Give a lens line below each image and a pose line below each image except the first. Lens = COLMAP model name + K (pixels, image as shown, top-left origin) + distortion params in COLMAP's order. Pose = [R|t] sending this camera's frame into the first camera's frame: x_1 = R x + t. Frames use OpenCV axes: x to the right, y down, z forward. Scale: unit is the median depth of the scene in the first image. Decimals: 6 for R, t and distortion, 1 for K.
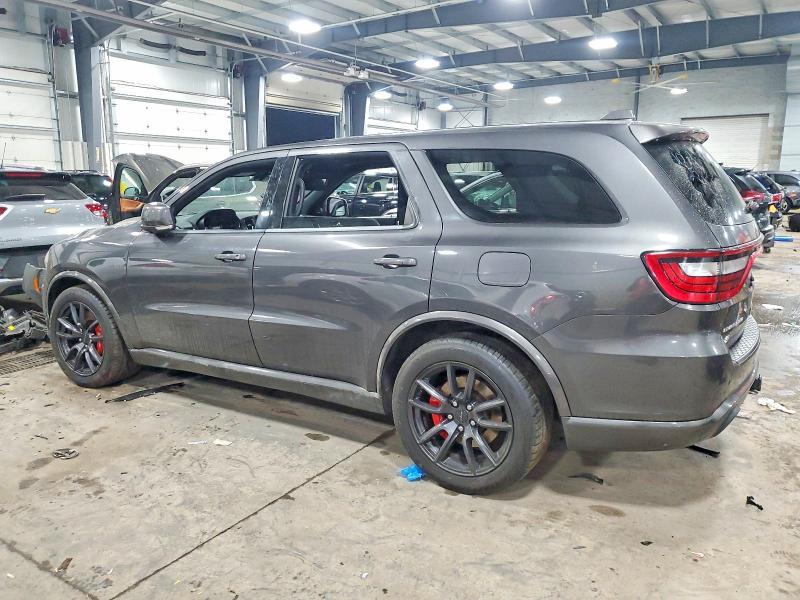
lens RADIAL K [[624.7, 0, 388.4], [0, 624.7, 295.1], [0, 0, 1]] dist [0.026180, -0.000924]
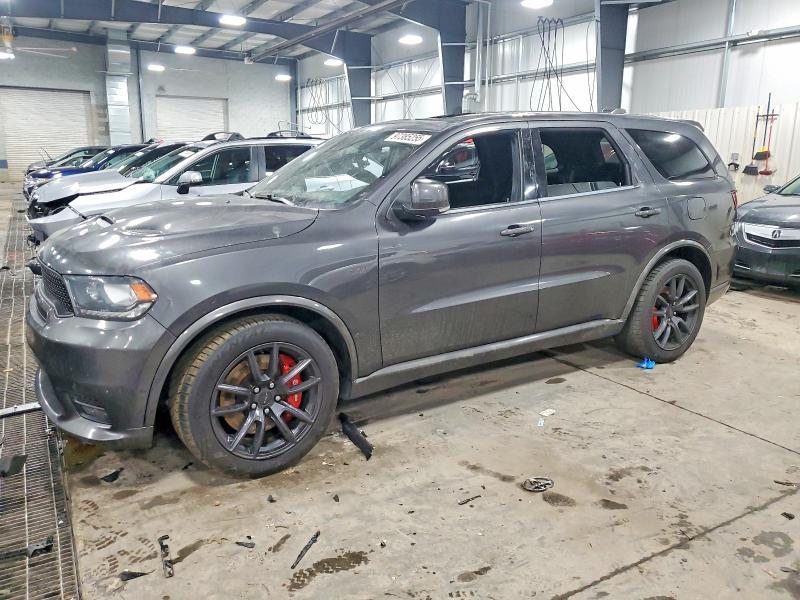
lens RADIAL K [[624.7, 0, 388.4], [0, 624.7, 295.1], [0, 0, 1]] dist [0.026180, -0.000924]
pose [[0.415318, -0.186187, 0.890419, -1.208280], [0.150762, 0.979382, 0.134469, -0.122250], [-0.897096, 0.078394, 0.434824, 0.757637]]
